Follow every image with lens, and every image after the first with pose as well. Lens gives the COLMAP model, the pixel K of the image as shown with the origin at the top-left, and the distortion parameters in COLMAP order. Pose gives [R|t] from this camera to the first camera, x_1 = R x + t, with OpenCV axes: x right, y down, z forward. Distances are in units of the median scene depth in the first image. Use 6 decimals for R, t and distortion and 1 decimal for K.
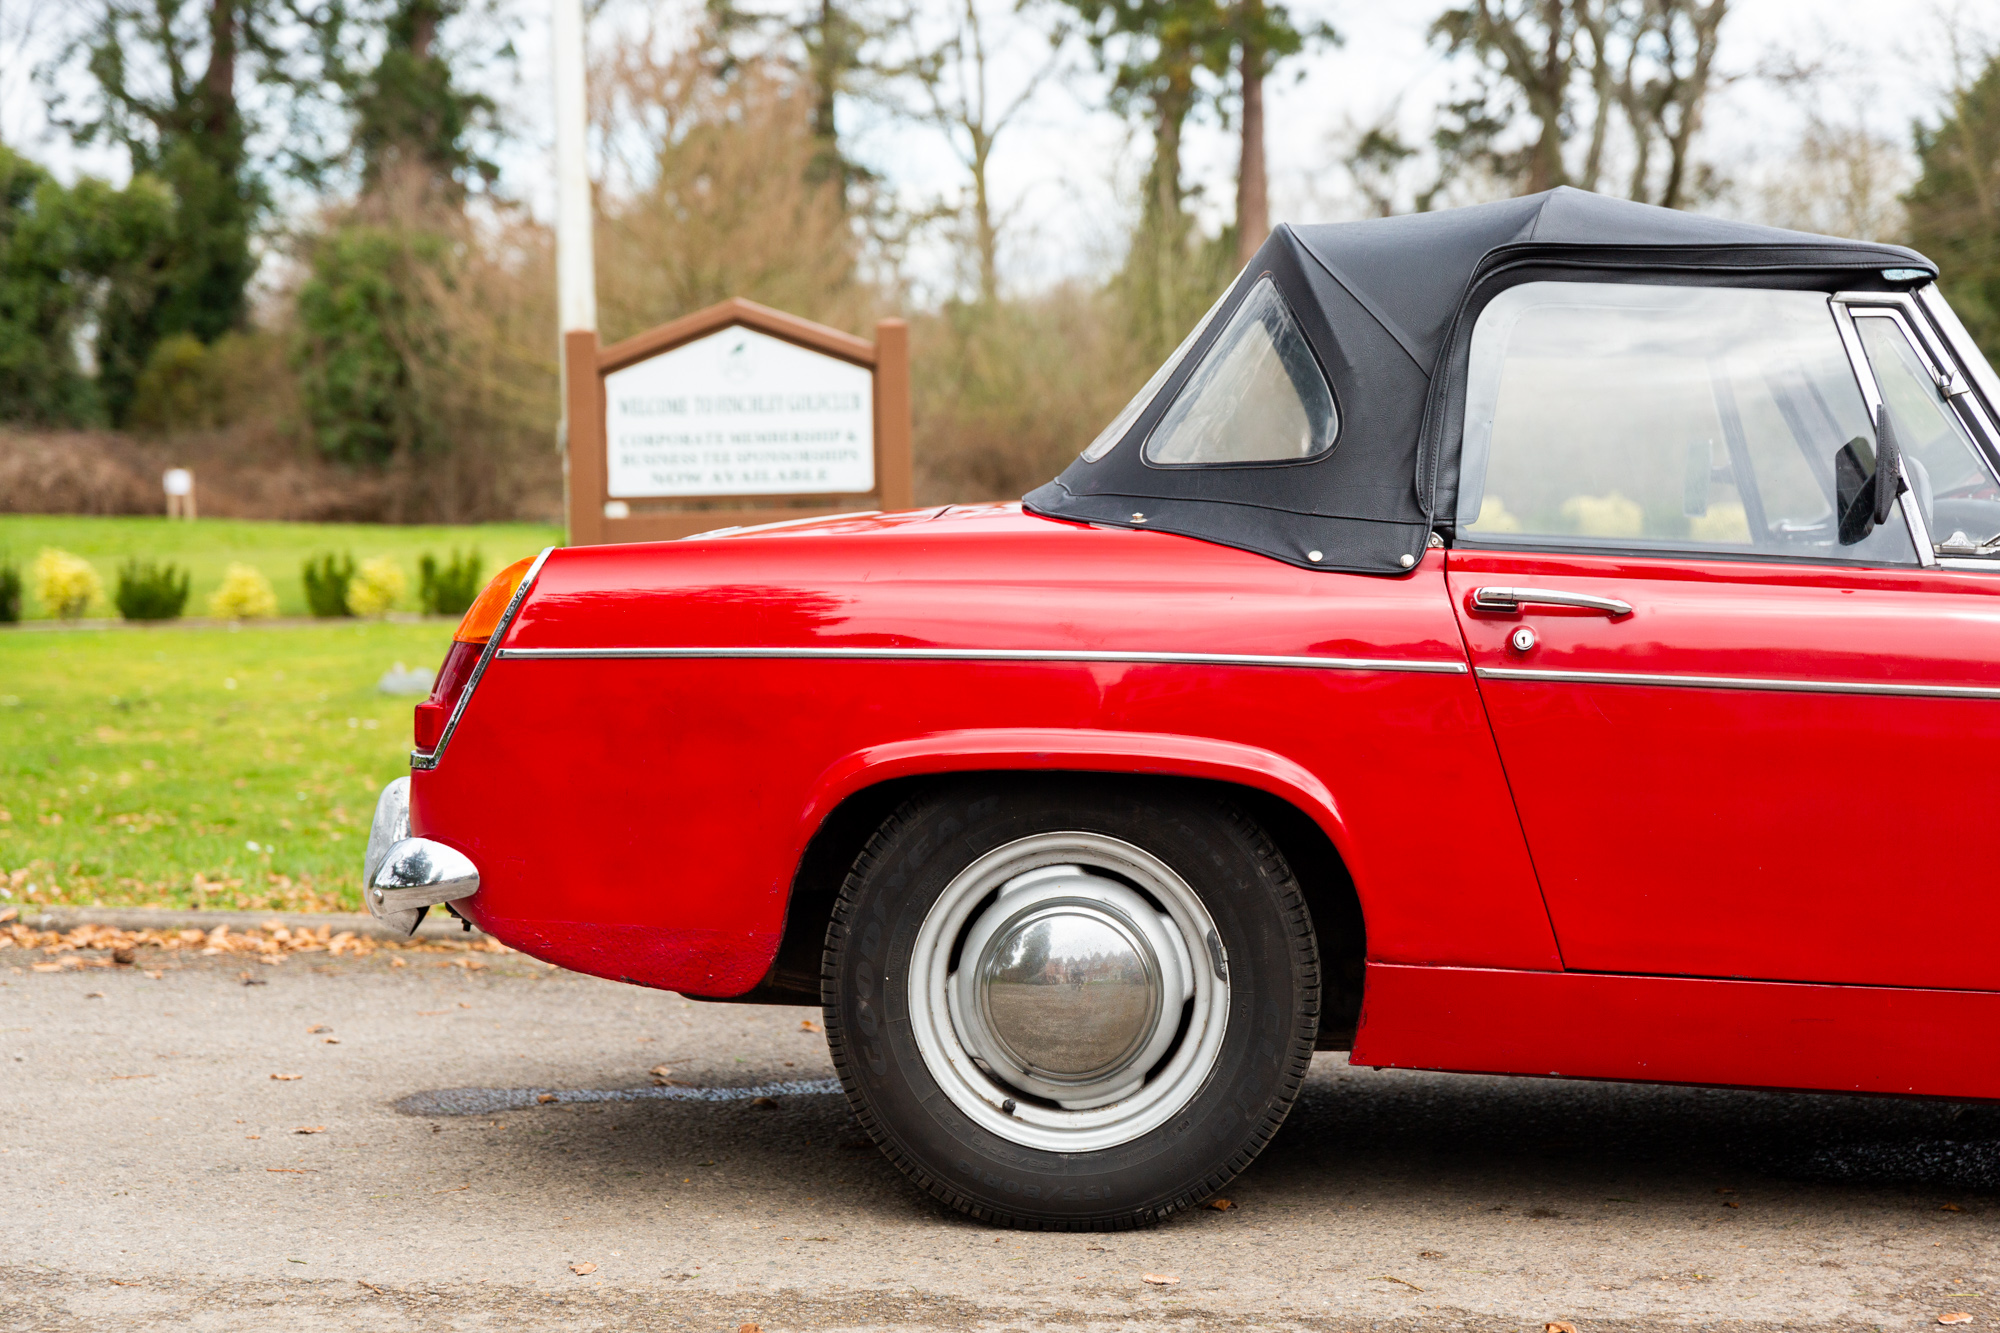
lens RADIAL K [[3802.4, 0, 995.6], [0, 3802.4, 665.3], [0, 0, 1]] dist [0.029799, 0.000000]
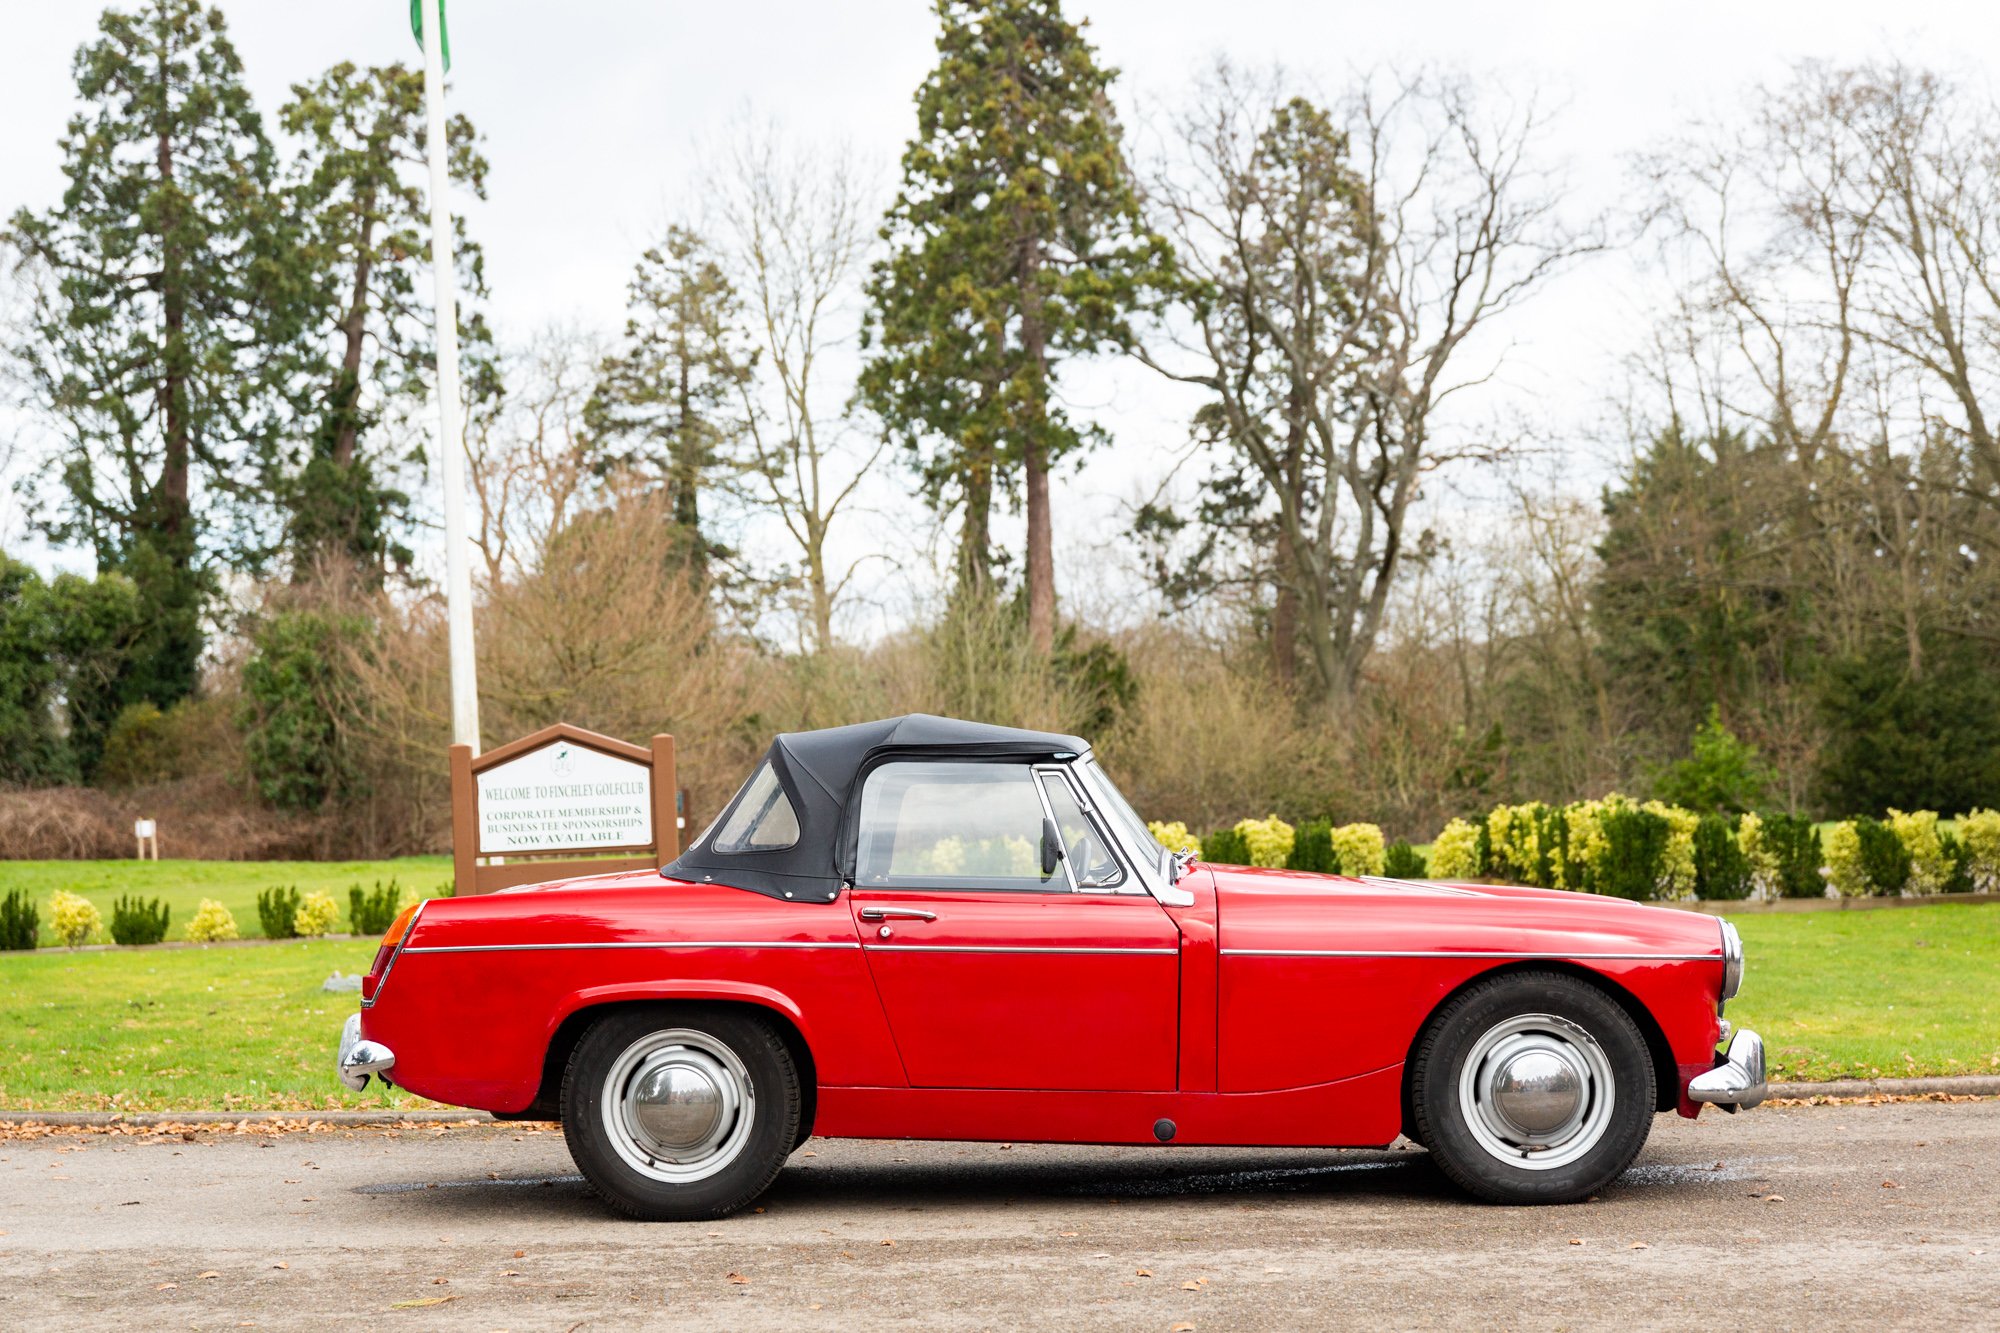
lens RADIAL K [[3251.5, 0, 1020.0], [0, 3251.5, 656.6], [0, 0, 1]] dist [-0.007635, 0.000000]
pose [[0.998214, -0.021849, 0.055595, 0.017978], [0.026947, 0.995333, -0.092660, 0.001678], [-0.053311, 0.093993, 0.994145, -0.129652]]
